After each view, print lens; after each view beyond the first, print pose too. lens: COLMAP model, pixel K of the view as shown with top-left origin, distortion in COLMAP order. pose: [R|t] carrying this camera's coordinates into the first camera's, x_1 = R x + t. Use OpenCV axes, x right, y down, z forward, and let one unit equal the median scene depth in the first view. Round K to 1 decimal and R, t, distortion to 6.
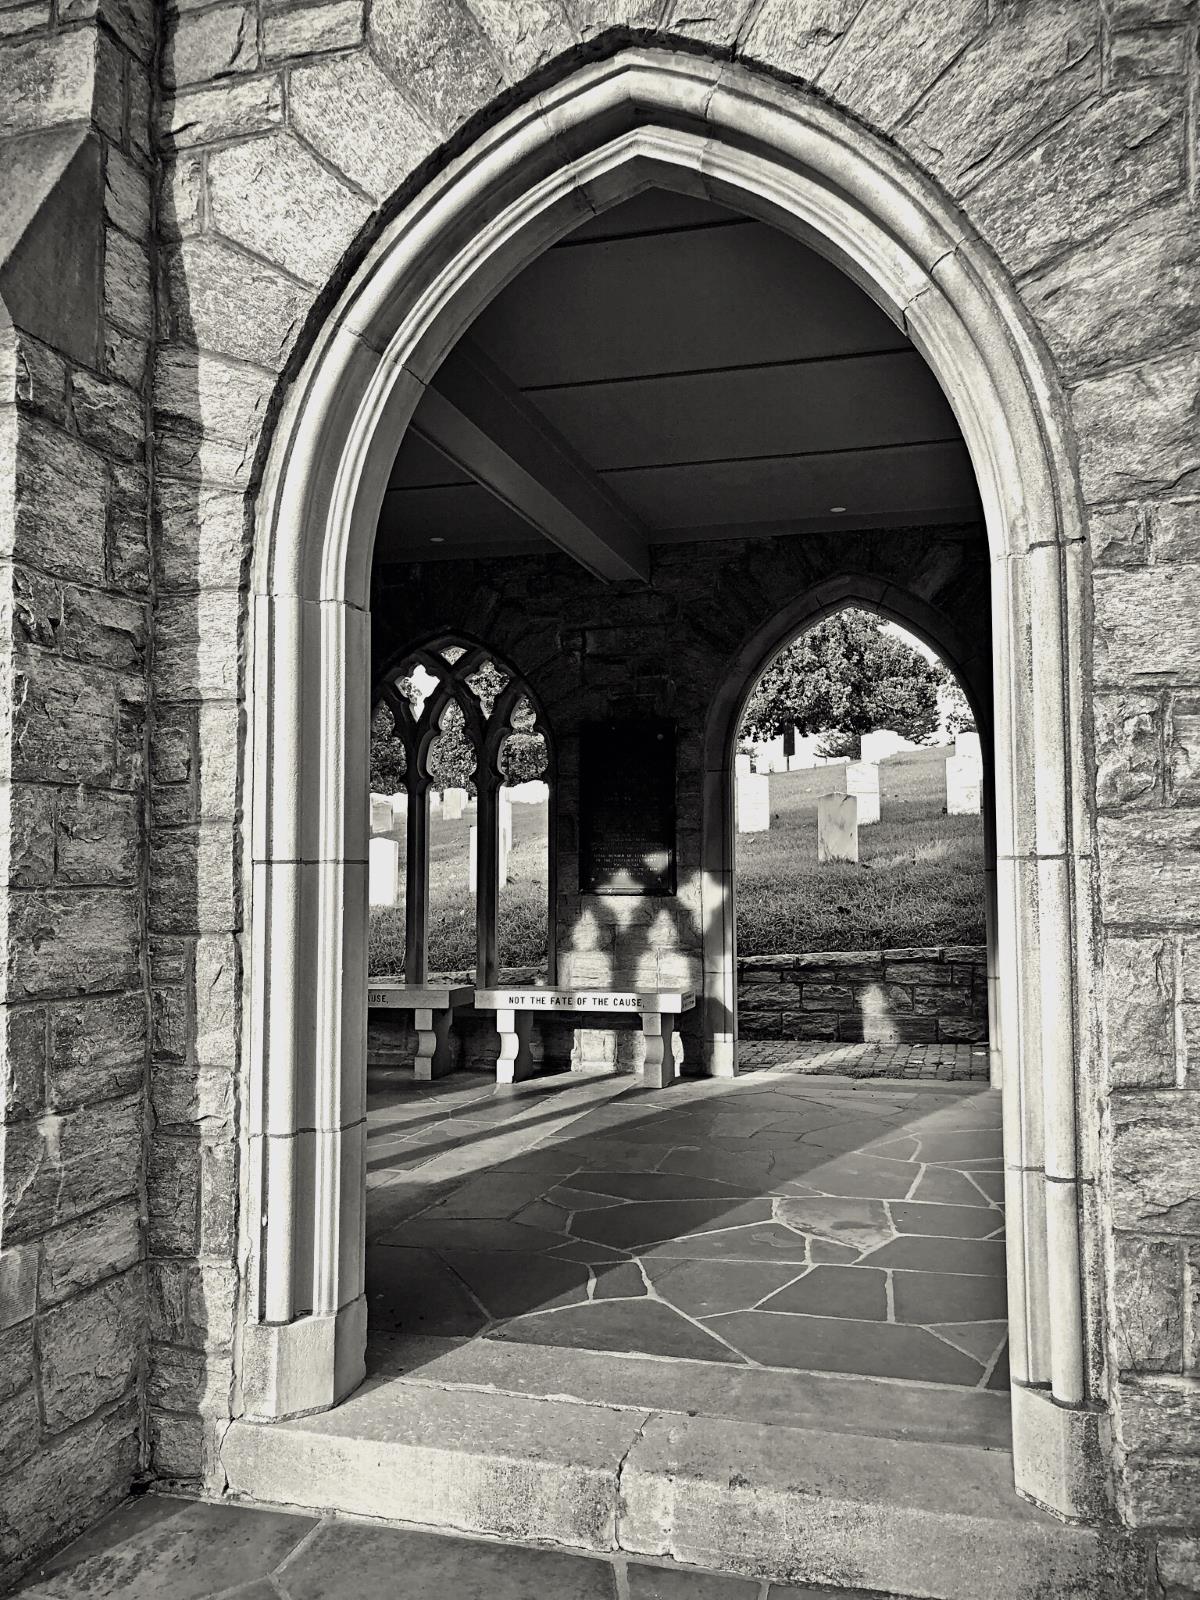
lens RADIAL K [[1326.0, 0, 604.9], [0, 1326.0, 788.7], [0, 0, 1]] dist [0.110491, -0.075204]
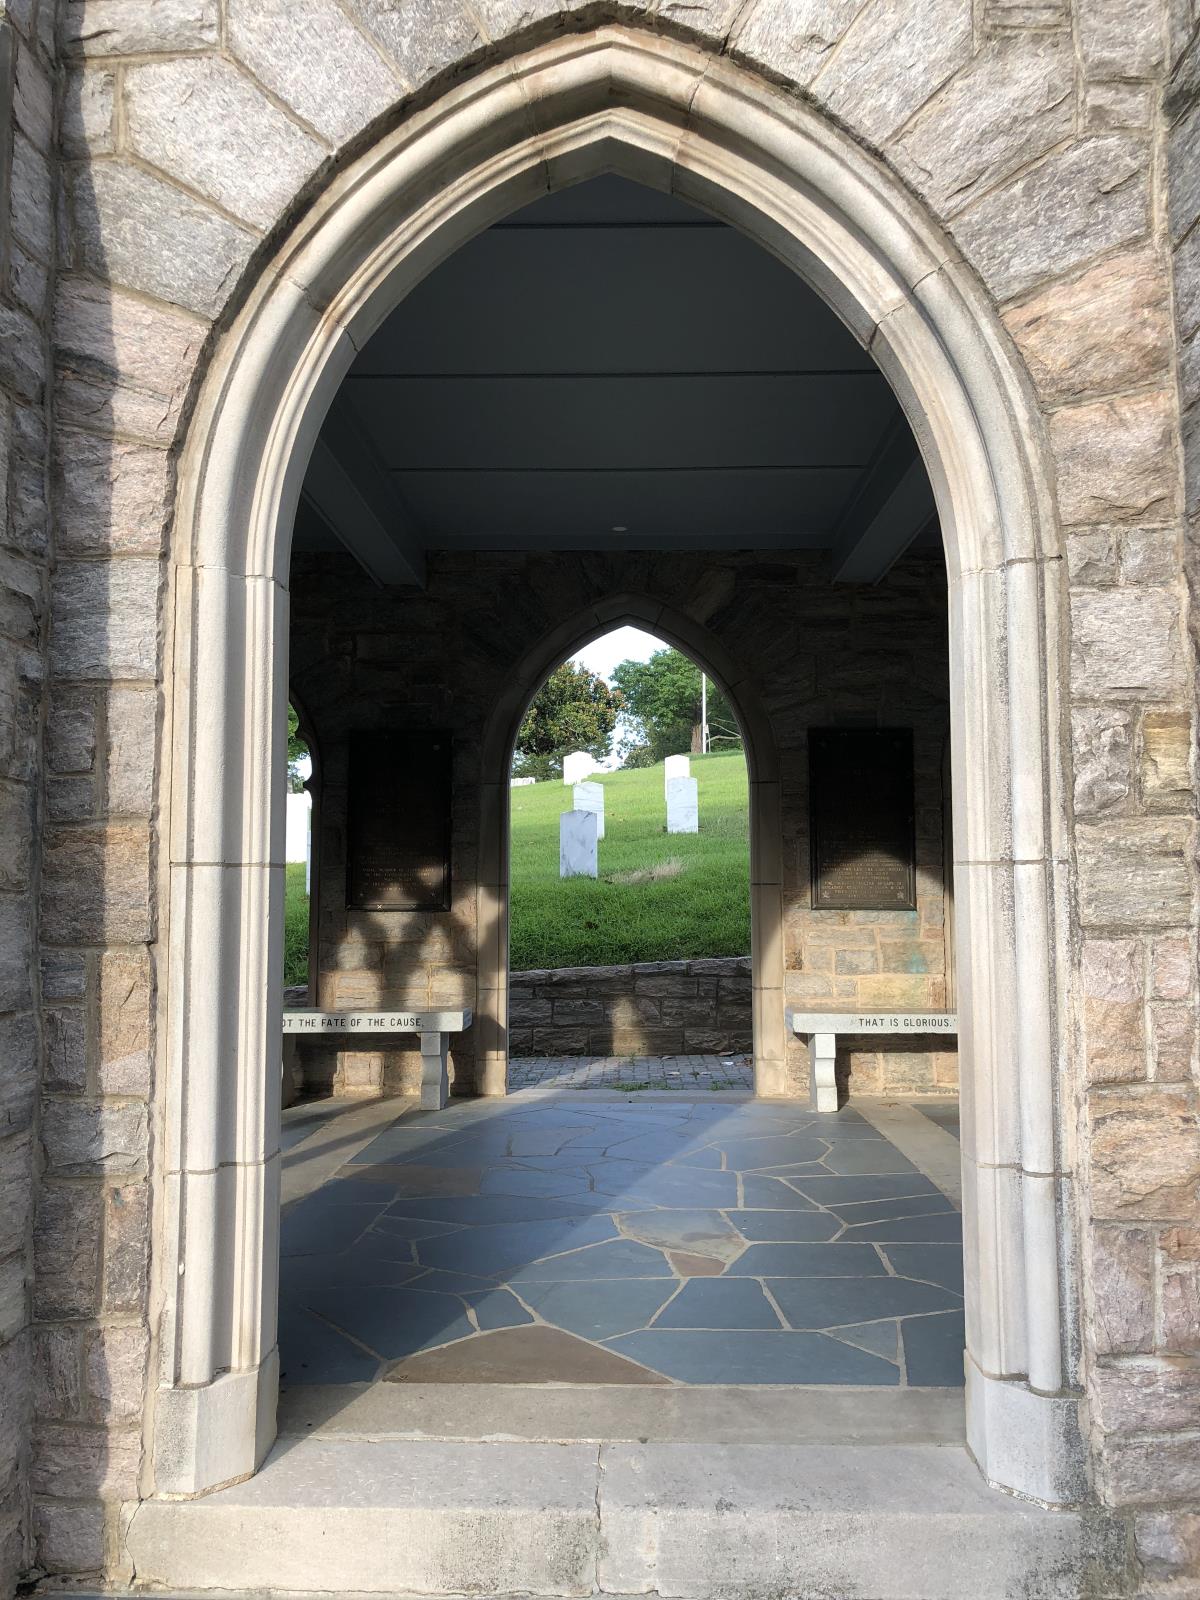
lens RADIAL K [[1326.0, 0, 603.7], [0, 1326.0, 788.9], [0, 0, 1]] dist [0.110491, -0.075204]
pose [[0.969362, 0.020862, 0.244750, -0.205936], [-0.017205, 0.999706, -0.017068, 0.015382], [-0.245034, 0.012334, 0.969436, 0.065957]]
